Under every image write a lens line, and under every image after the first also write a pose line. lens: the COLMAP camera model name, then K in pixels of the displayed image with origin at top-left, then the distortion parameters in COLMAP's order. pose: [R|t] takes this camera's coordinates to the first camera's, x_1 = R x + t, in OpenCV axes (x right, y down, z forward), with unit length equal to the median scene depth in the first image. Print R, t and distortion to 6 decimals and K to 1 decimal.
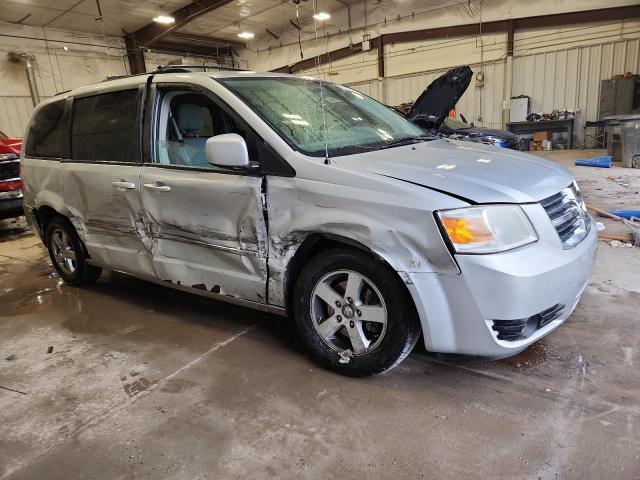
lens RADIAL K [[434.4, 0, 320.0], [0, 434.4, 240.0], [0, 0, 1]] dist [0.000007, -0.000132]
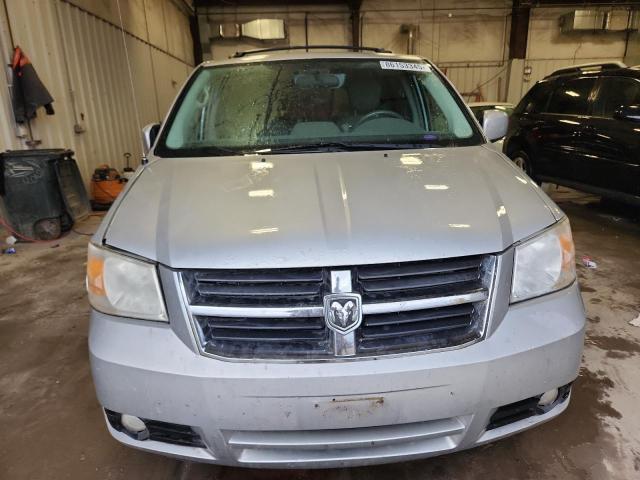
lens RADIAL K [[434.4, 0, 320.0], [0, 434.4, 240.0], [0, 0, 1]] dist [0.000007, -0.000132]
pose [[0.617657, 0.267343, -0.739613, 0.154377], [-0.204279, 0.962706, 0.177387, -0.040211], [0.759454, 0.041524, 0.649235, 0.103921]]
